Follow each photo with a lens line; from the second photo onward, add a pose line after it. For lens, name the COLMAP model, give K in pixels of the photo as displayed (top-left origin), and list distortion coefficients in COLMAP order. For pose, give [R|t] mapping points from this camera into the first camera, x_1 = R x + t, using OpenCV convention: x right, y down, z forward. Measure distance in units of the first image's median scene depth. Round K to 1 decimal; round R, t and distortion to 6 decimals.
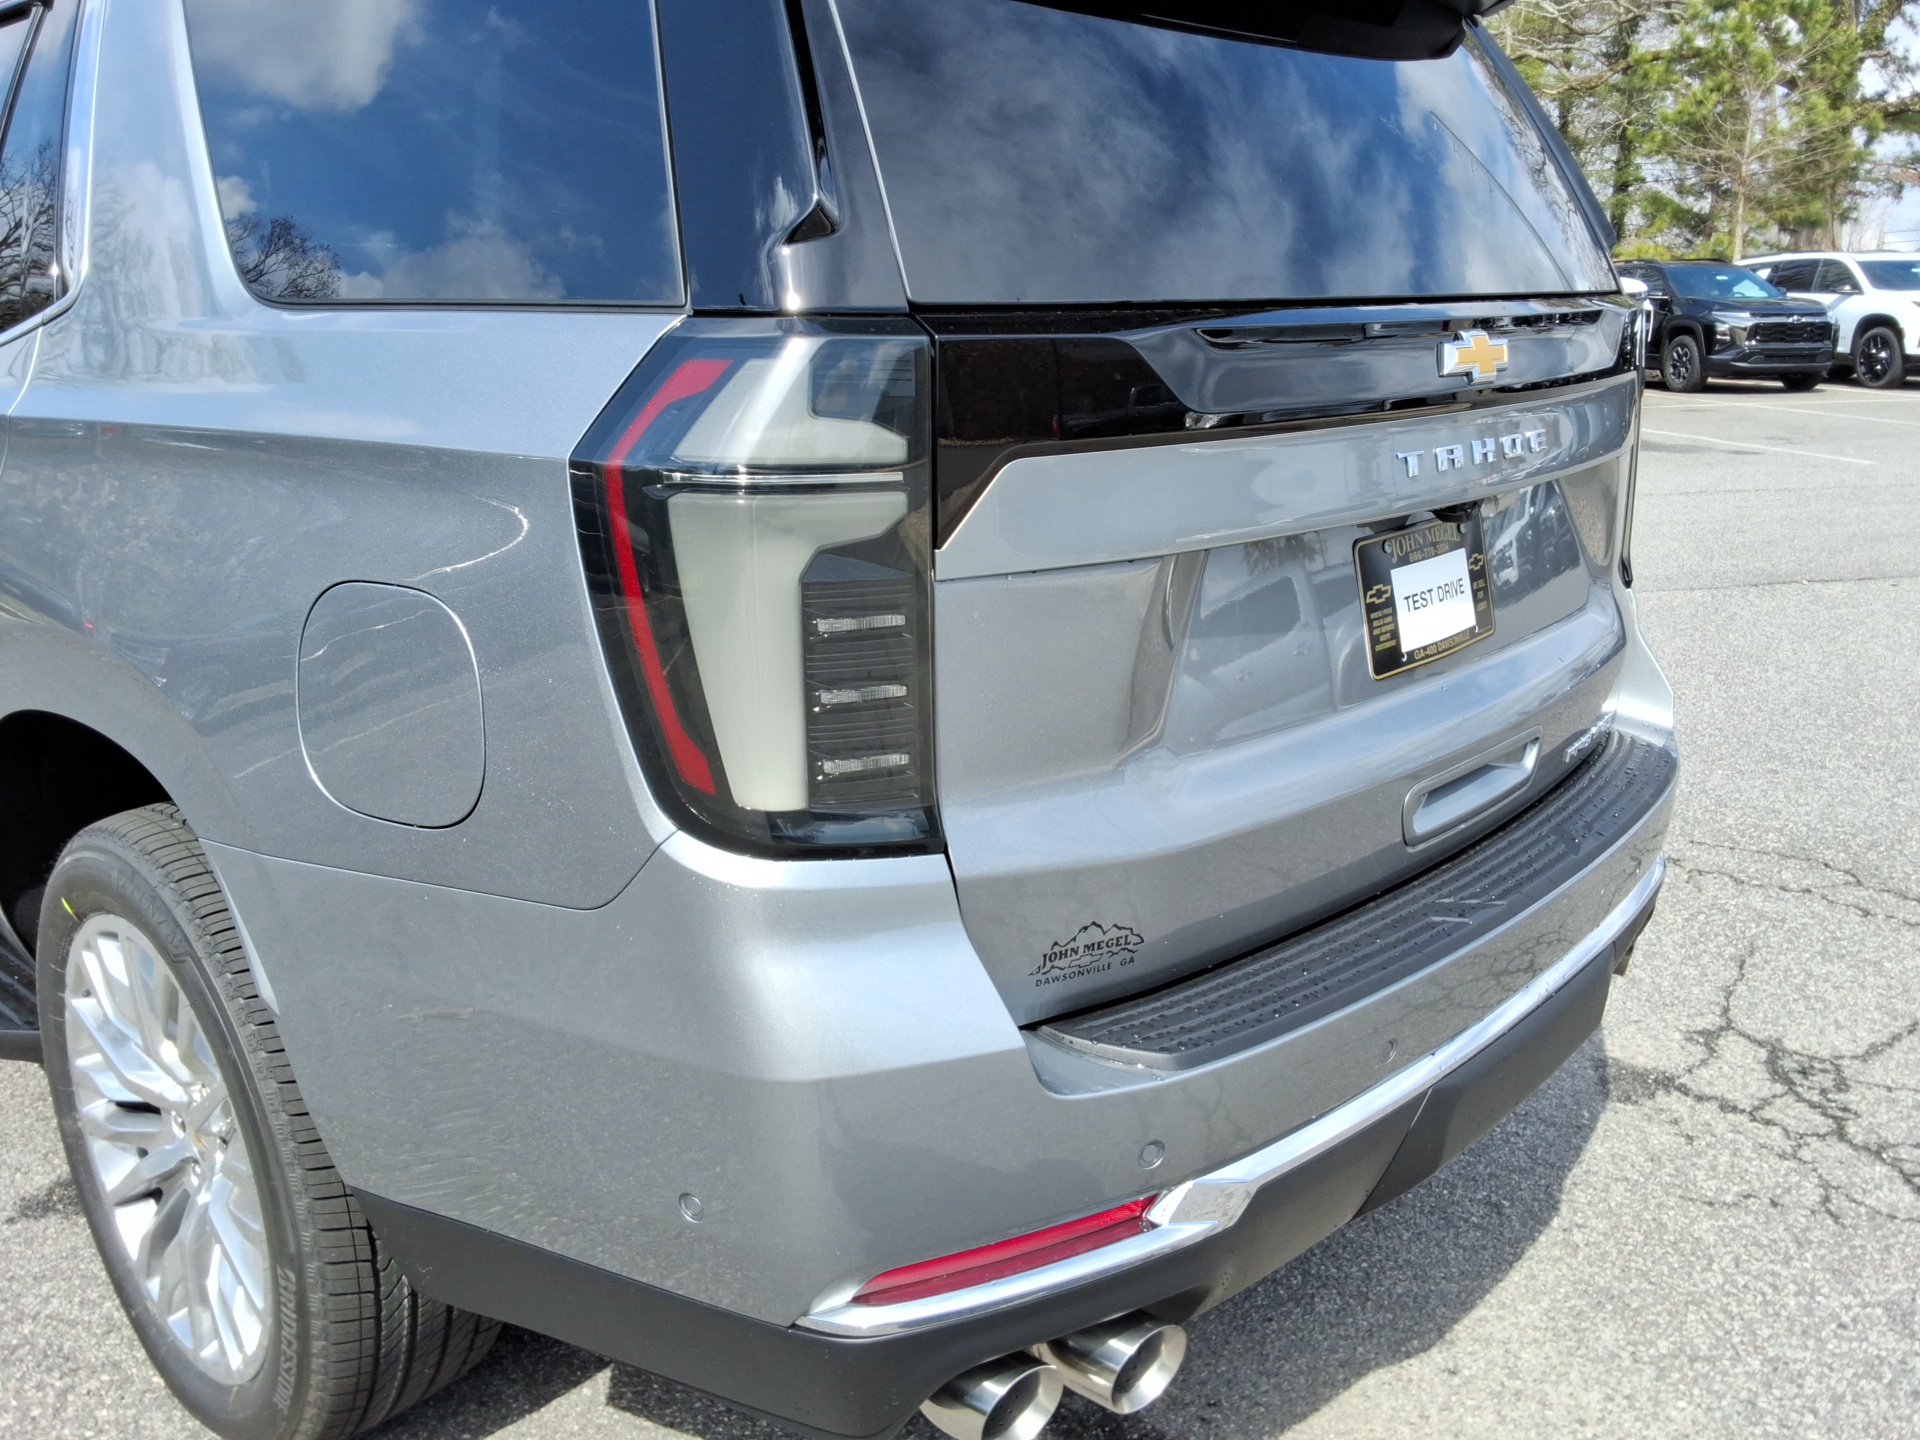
lens RADIAL K [[1526.6, 0, 974.9], [0, 1526.6, 709.8], [0, 0, 1]] dist [0.097952, -0.150862]
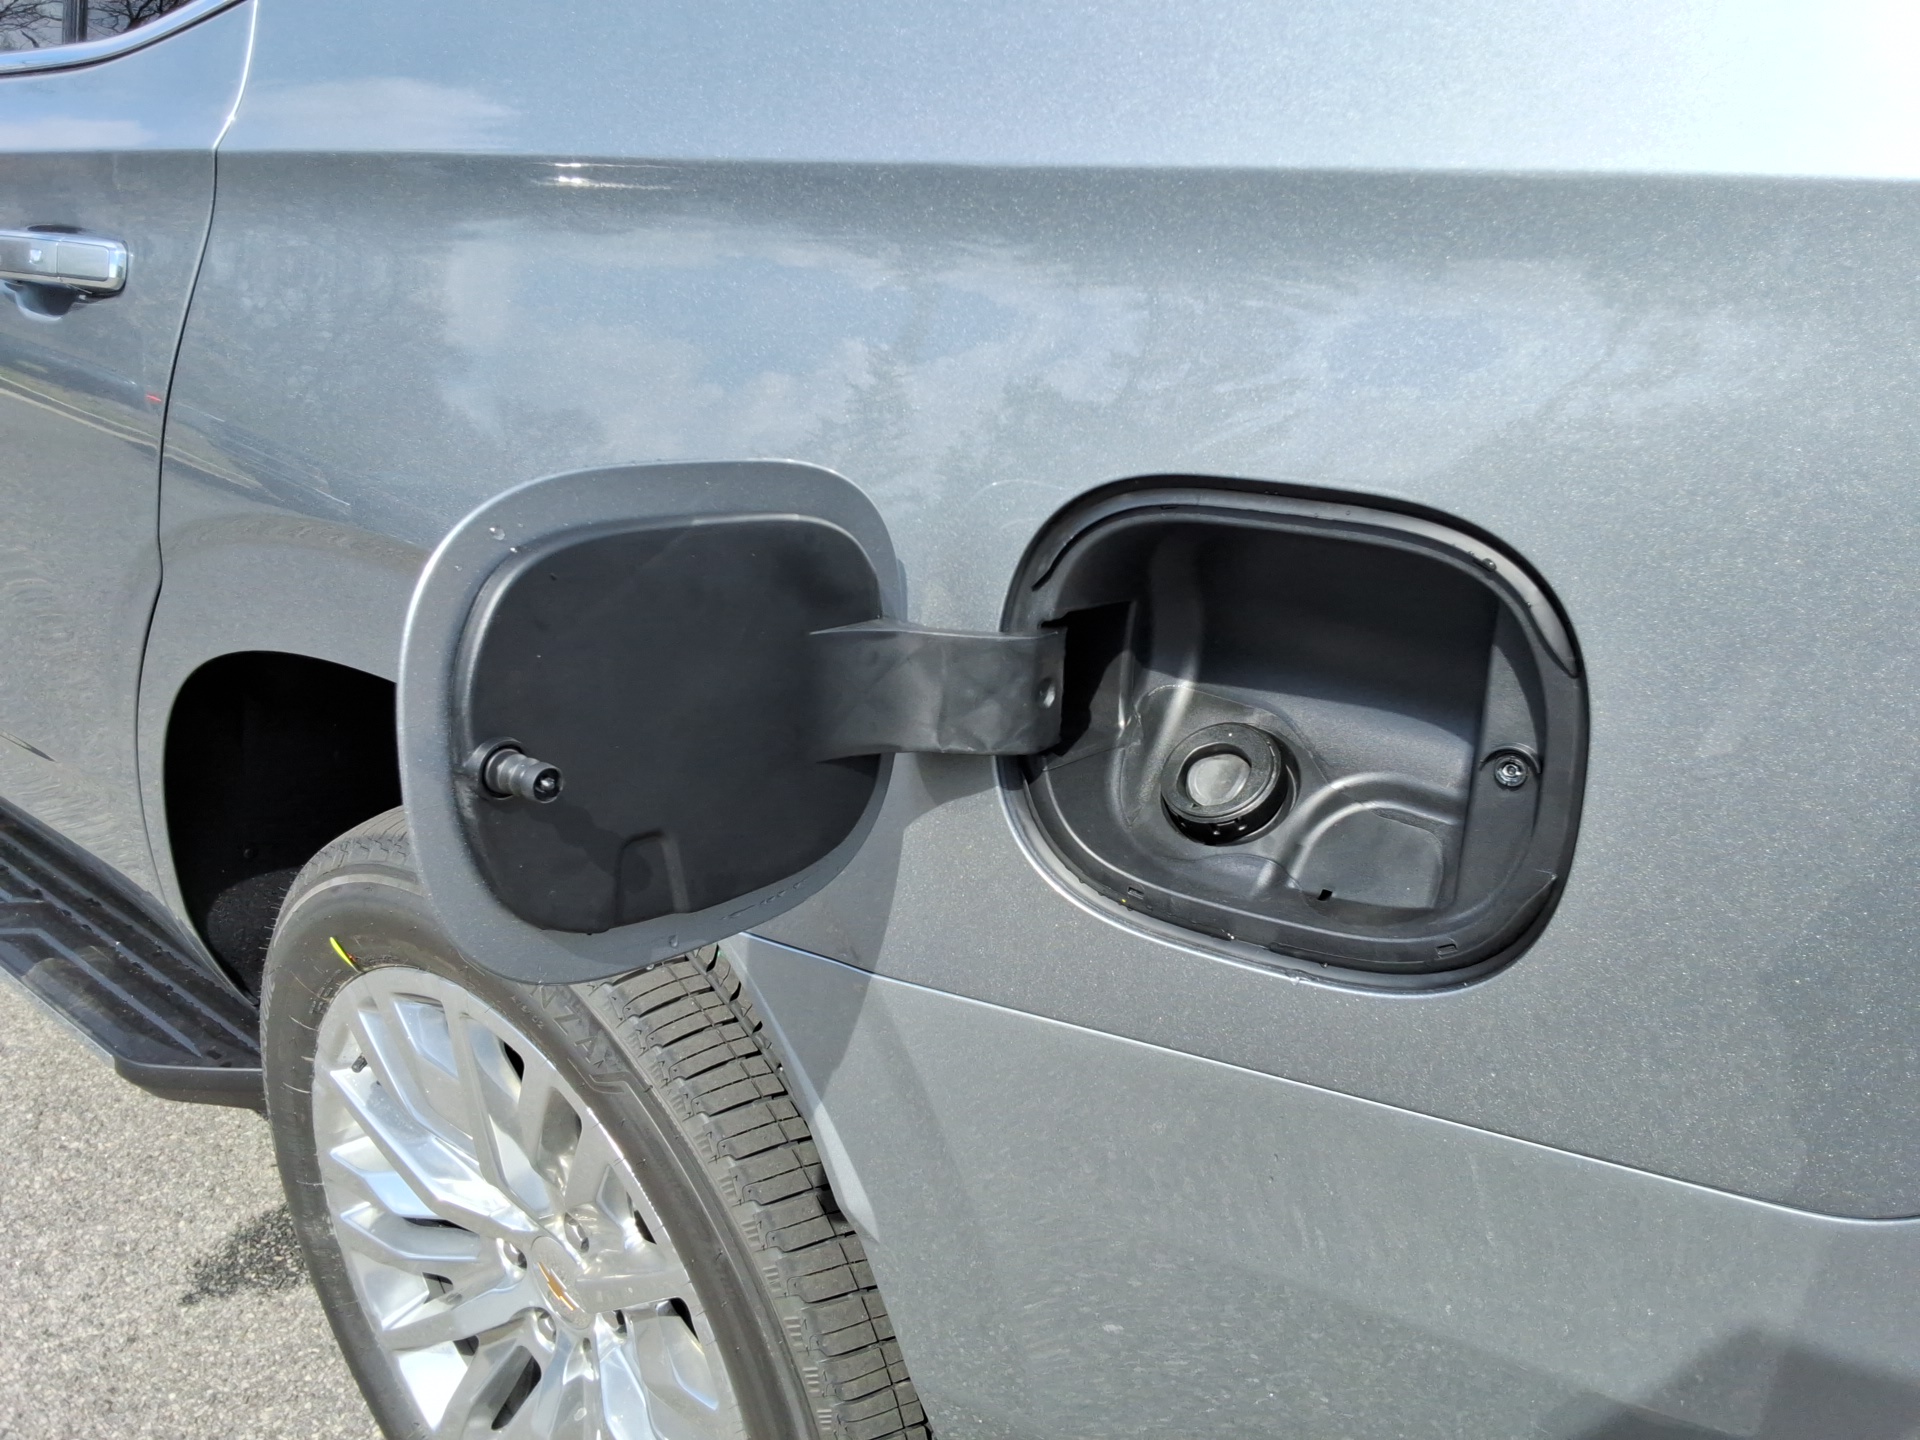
lens RADIAL K [[1559.1, 0, 963.9], [0, 1559.1, 701.9], [0, 0, 1]] dist [0.114208, -0.219848]
pose [[0.999894, -0.011698, 0.008658, -0.380941], [0.010582, 0.992798, 0.119334, -0.054644], [-0.009992, -0.119229, 0.992816, 0.419760]]
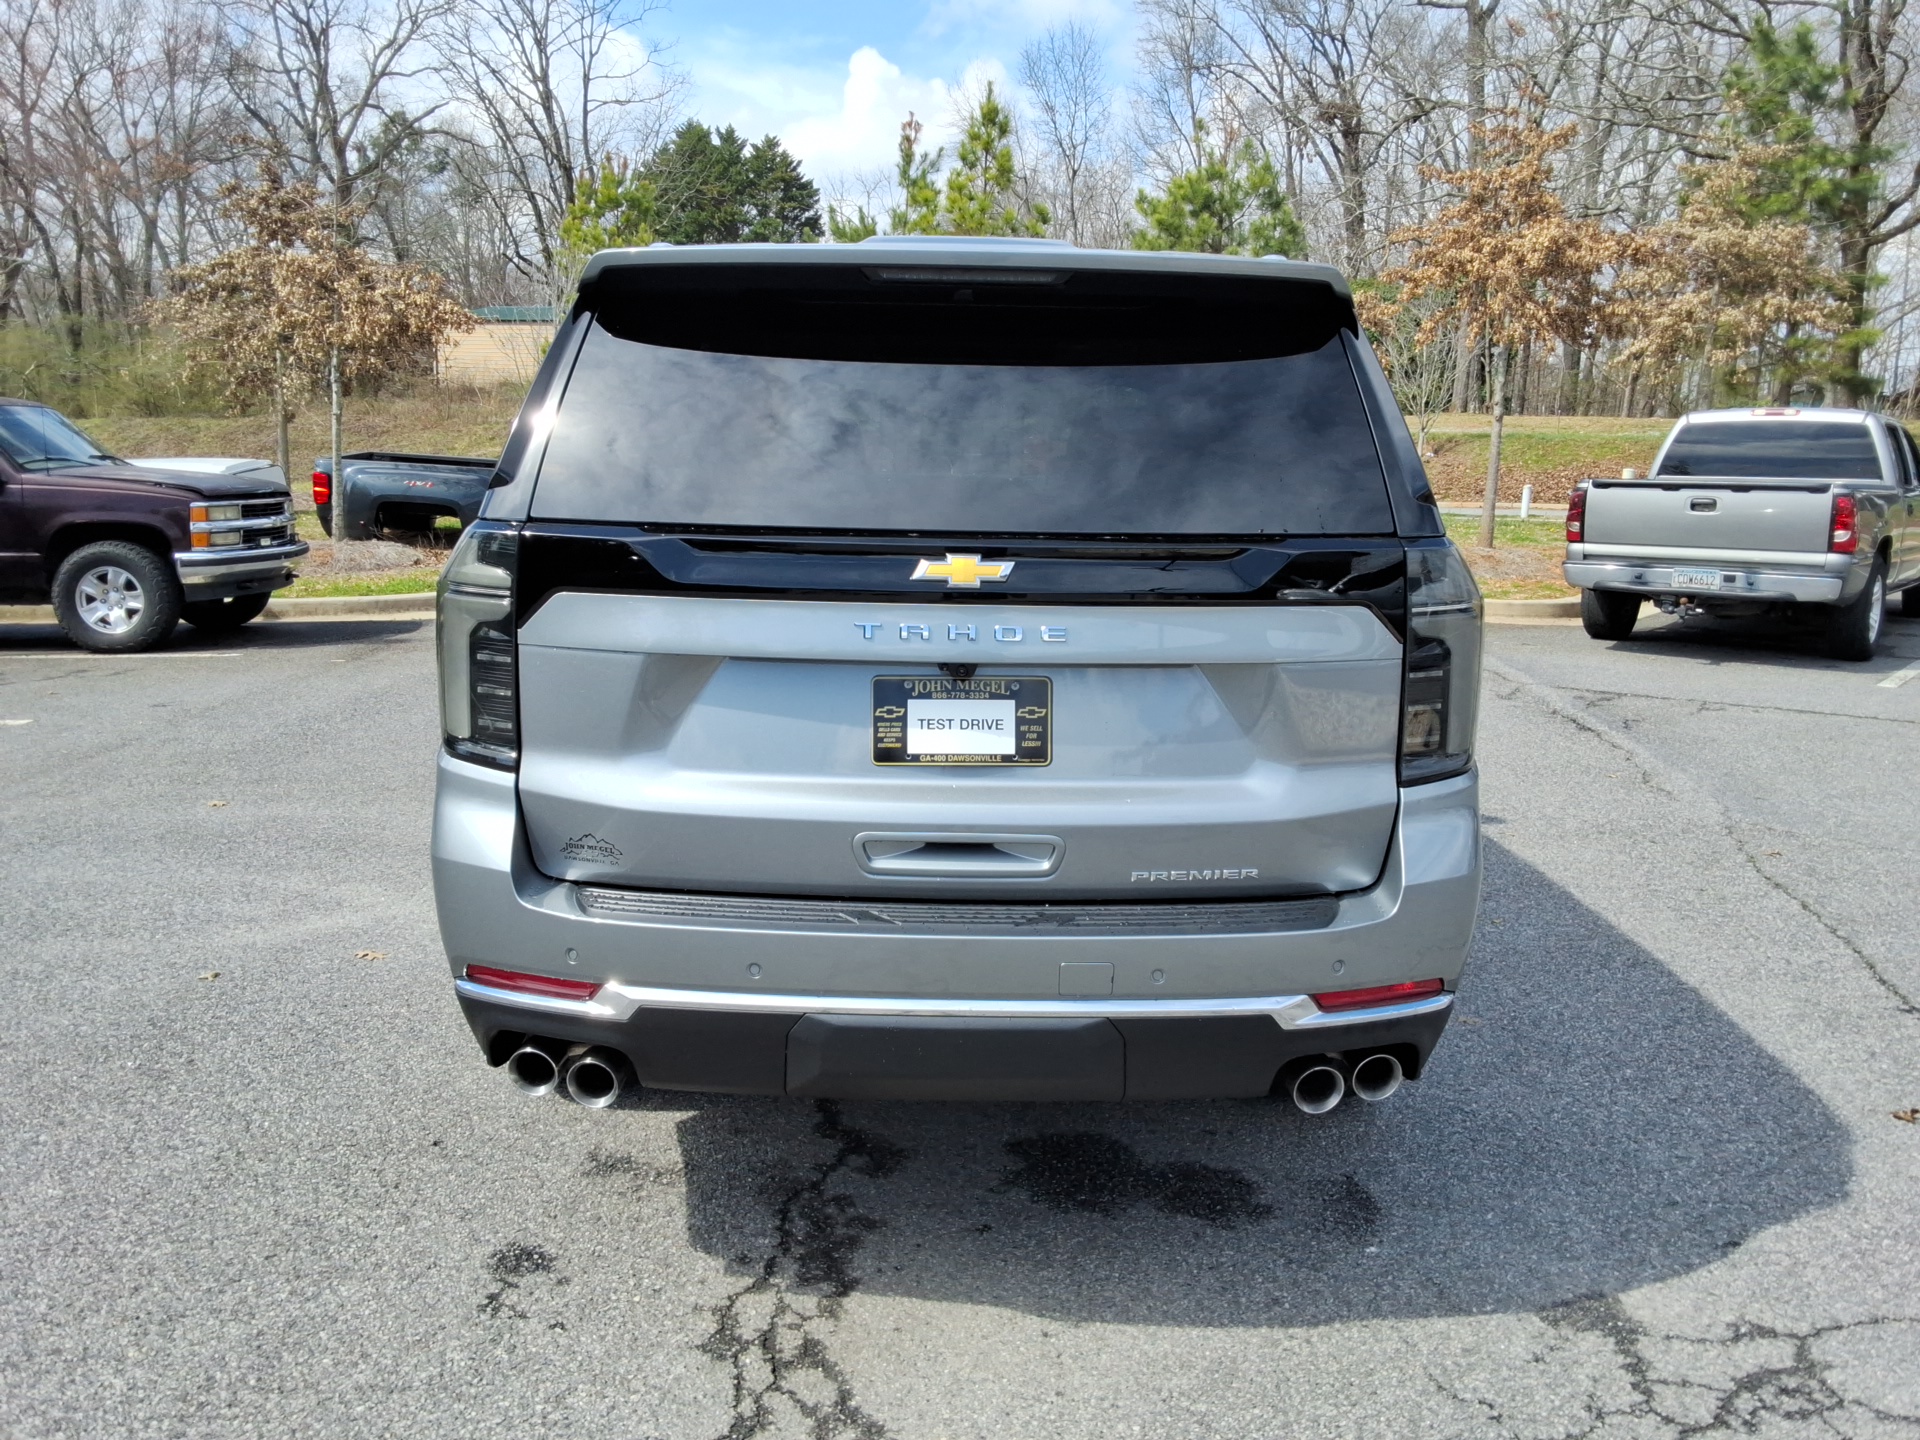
lens RADIAL K [[1526.6, 0, 974.9], [0, 1526.6, 709.8], [0, 0, 1]] dist [0.097952, -0.150862]
pose [[0.670770, 0.152557, -0.725806, 1.371348], [-0.212287, 0.977164, 0.009200, -0.104066], [0.710635, 0.147908, 0.687838, -0.010807]]
